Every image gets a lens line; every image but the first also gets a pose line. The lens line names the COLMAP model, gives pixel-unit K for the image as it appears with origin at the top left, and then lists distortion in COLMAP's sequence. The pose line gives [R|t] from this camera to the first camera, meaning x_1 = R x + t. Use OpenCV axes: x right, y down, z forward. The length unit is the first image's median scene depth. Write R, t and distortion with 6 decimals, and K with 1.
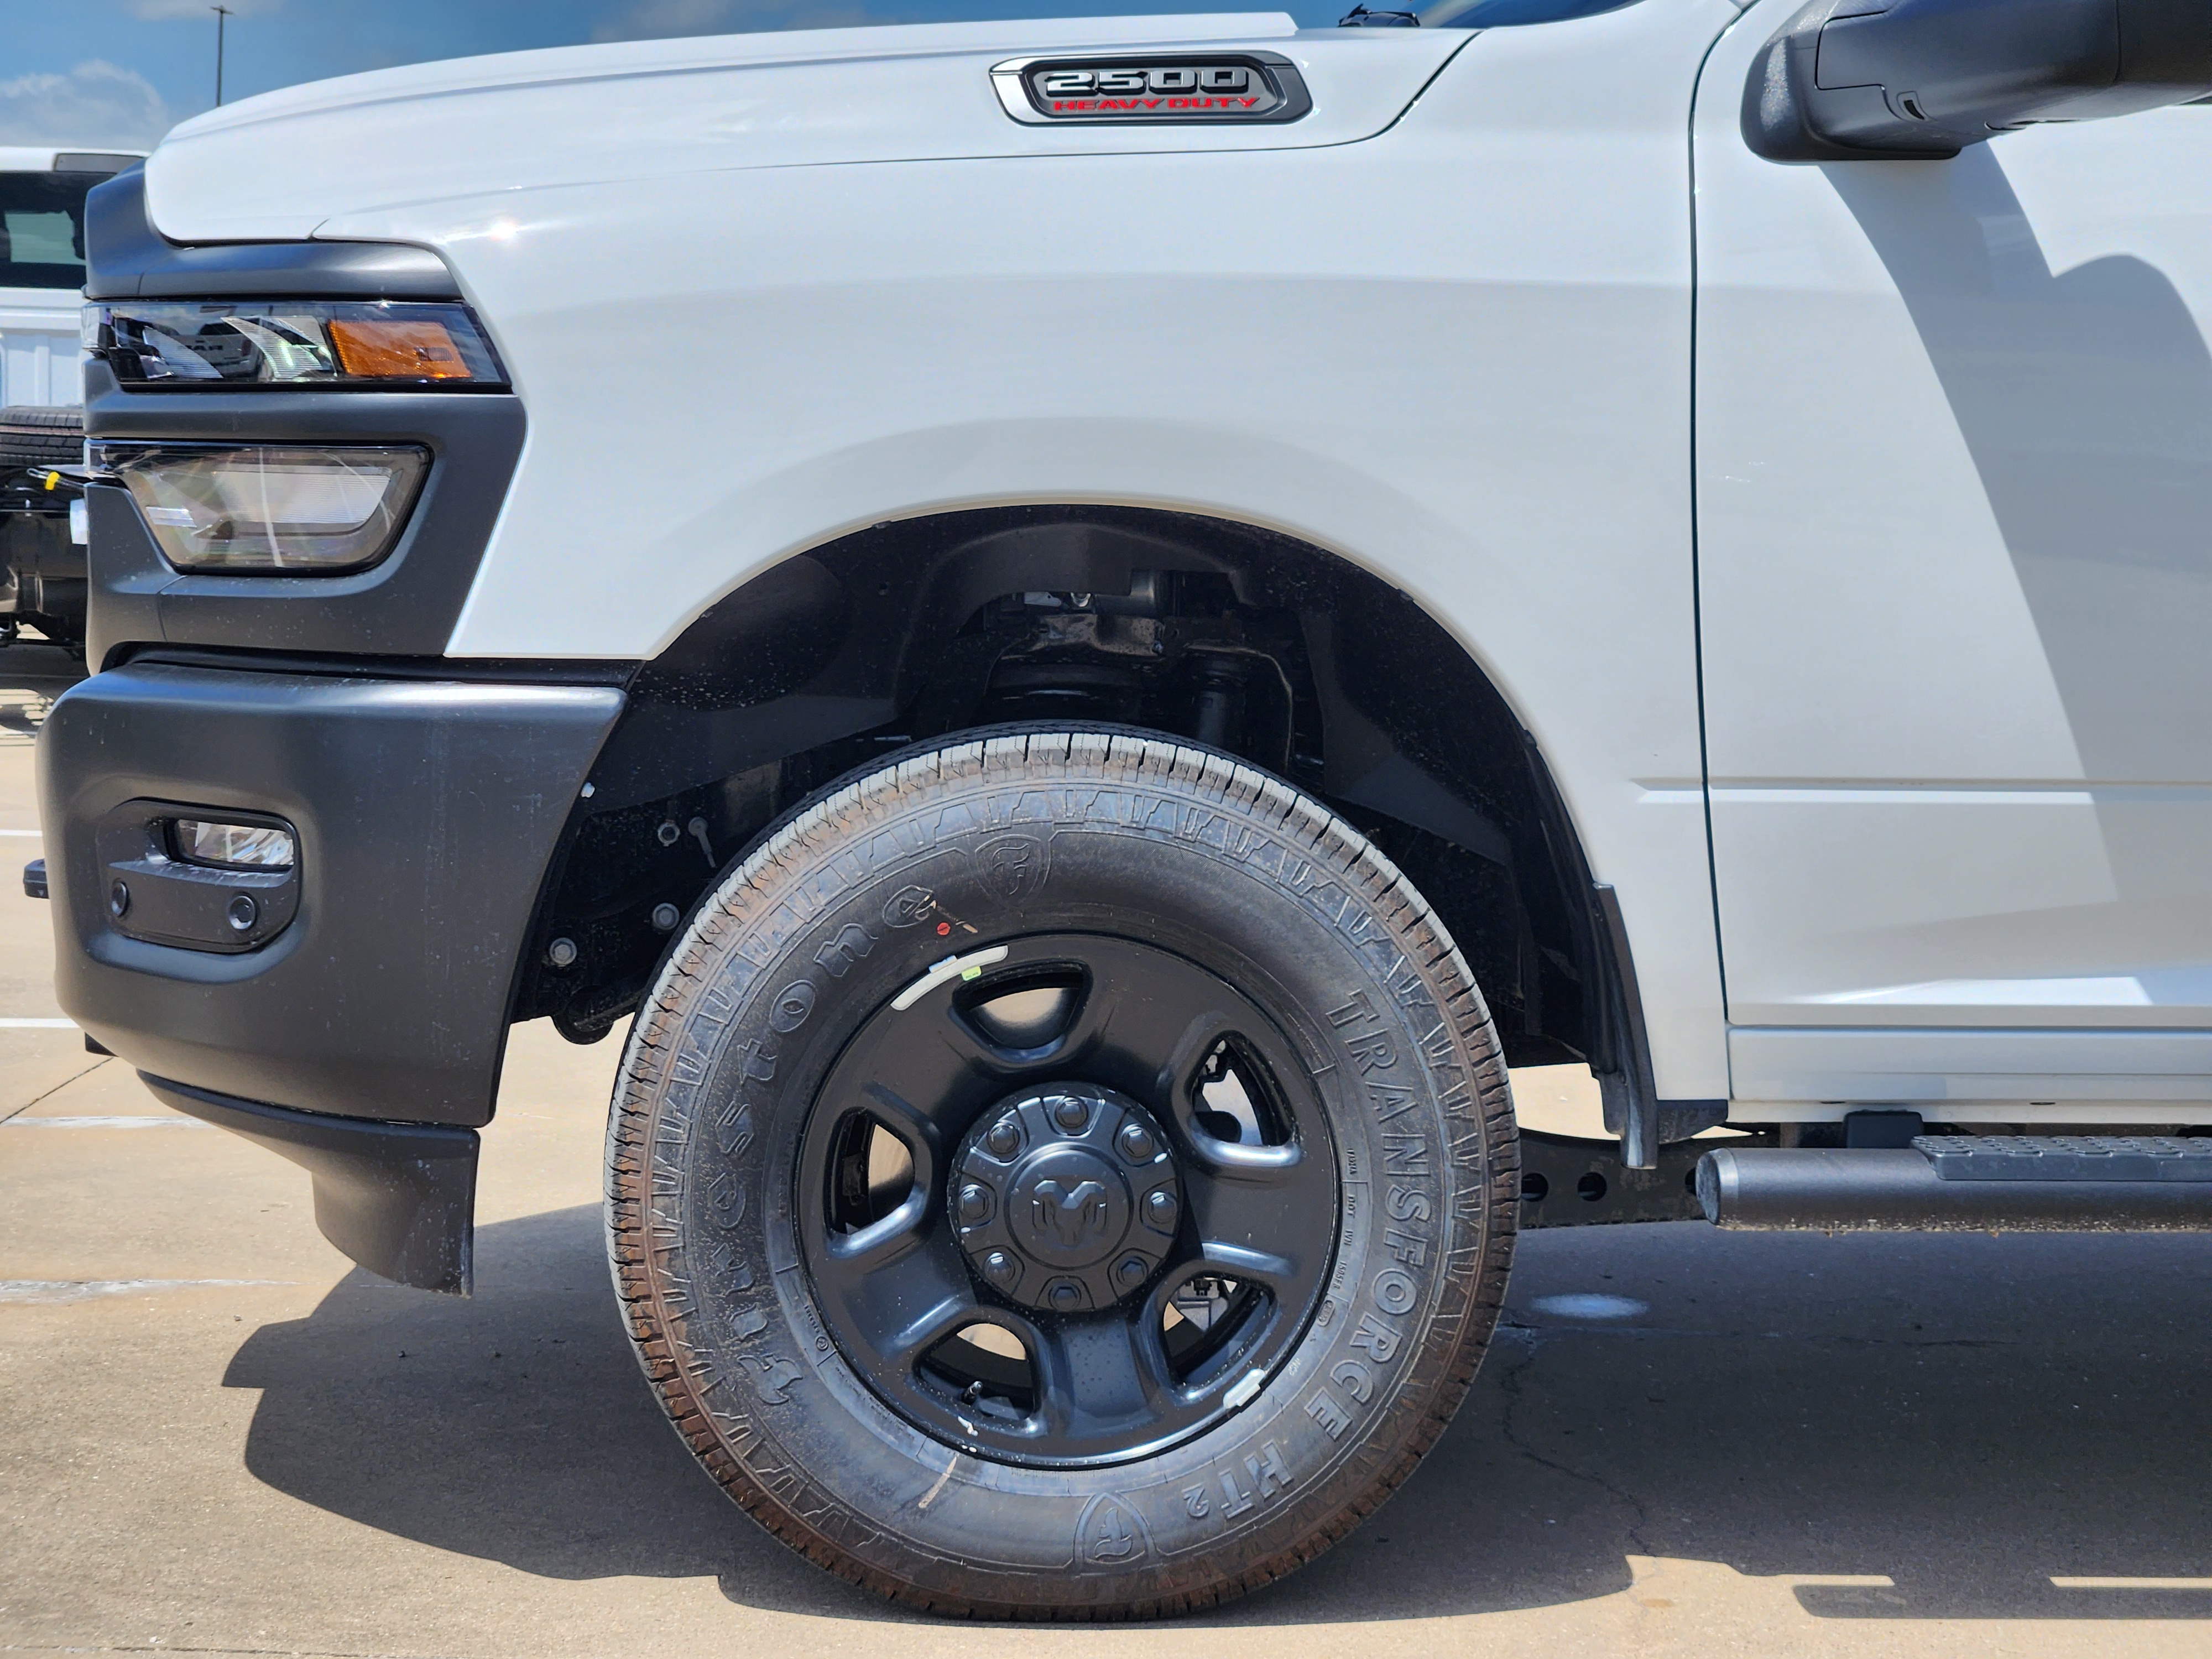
lens RADIAL K [[4492.5, 0, 1132.9], [0, 4492.5, 705.1], [0, 0, 1]] dist [-0.900739, 12.010538]
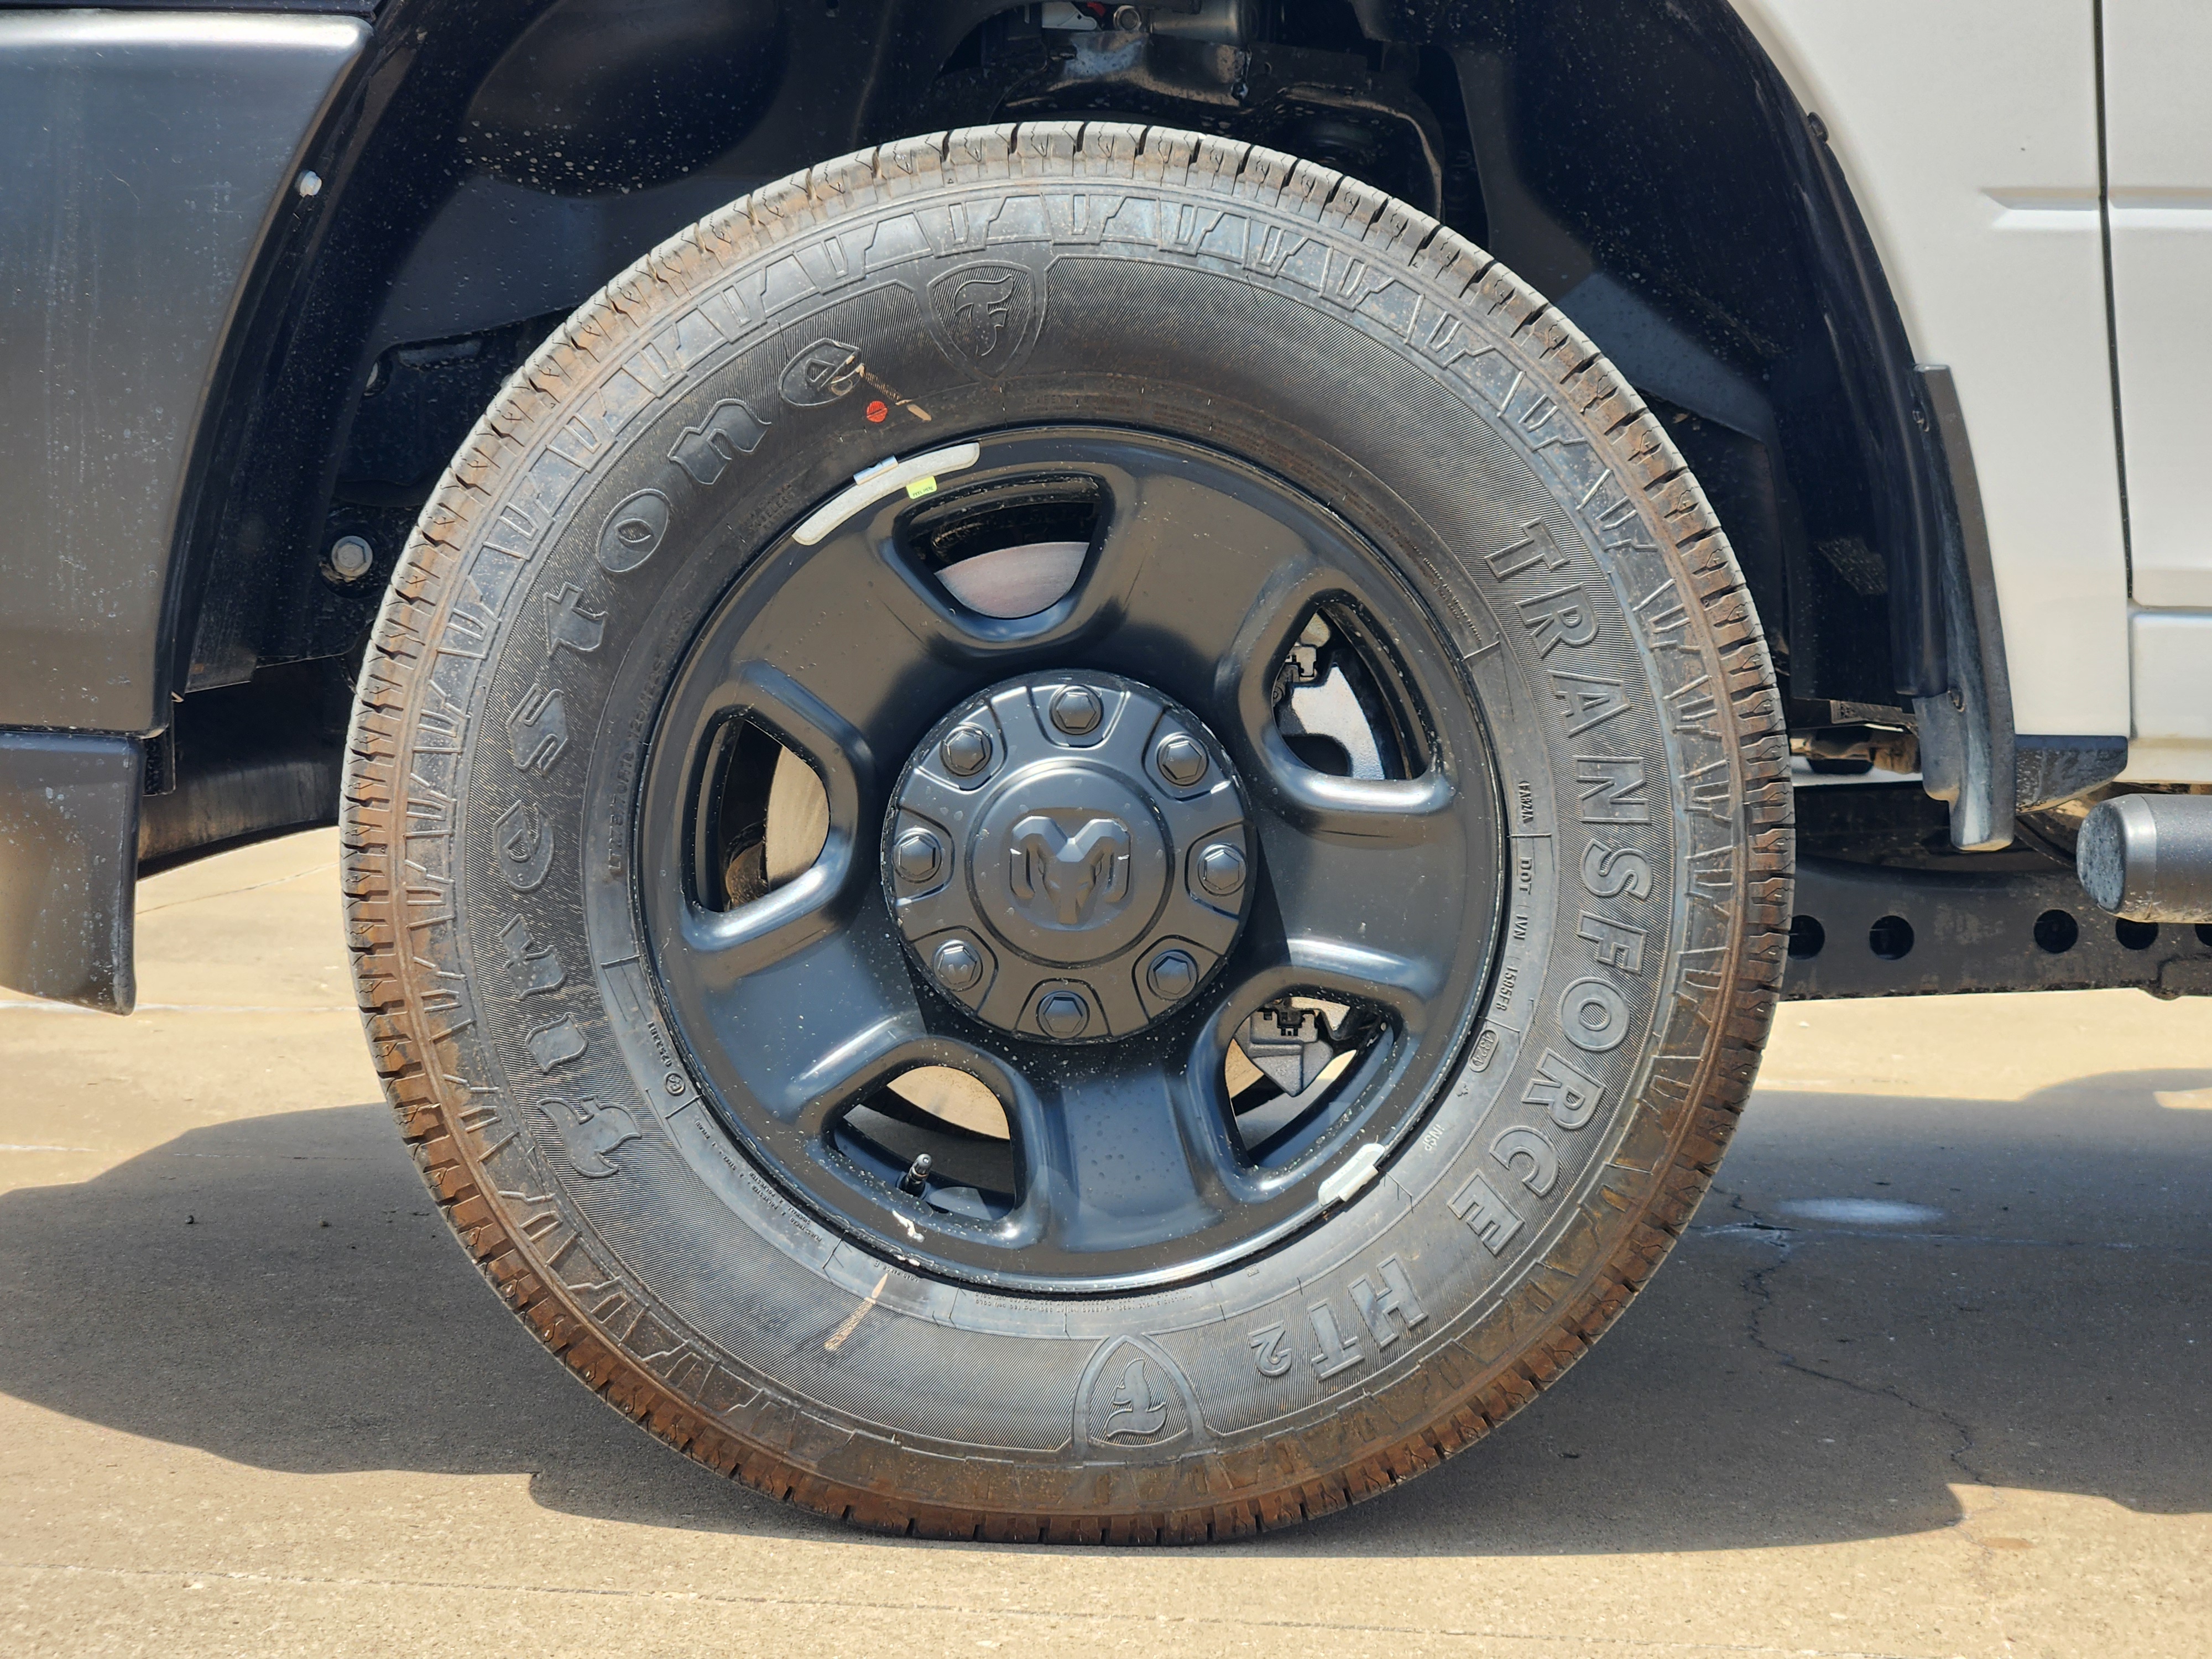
lens RADIAL K [[4344.6, 0, 1106.0], [0, 4344.6, 829.5], [0, 0, 1]] dist [-0.467673, 5.454803]
pose [[0.998514, 0.009929, -0.053585, 0.023031], [-0.010981, 0.999752, -0.019366, 0.119317], [0.053380, 0.019926, 0.998375, 0.391654]]
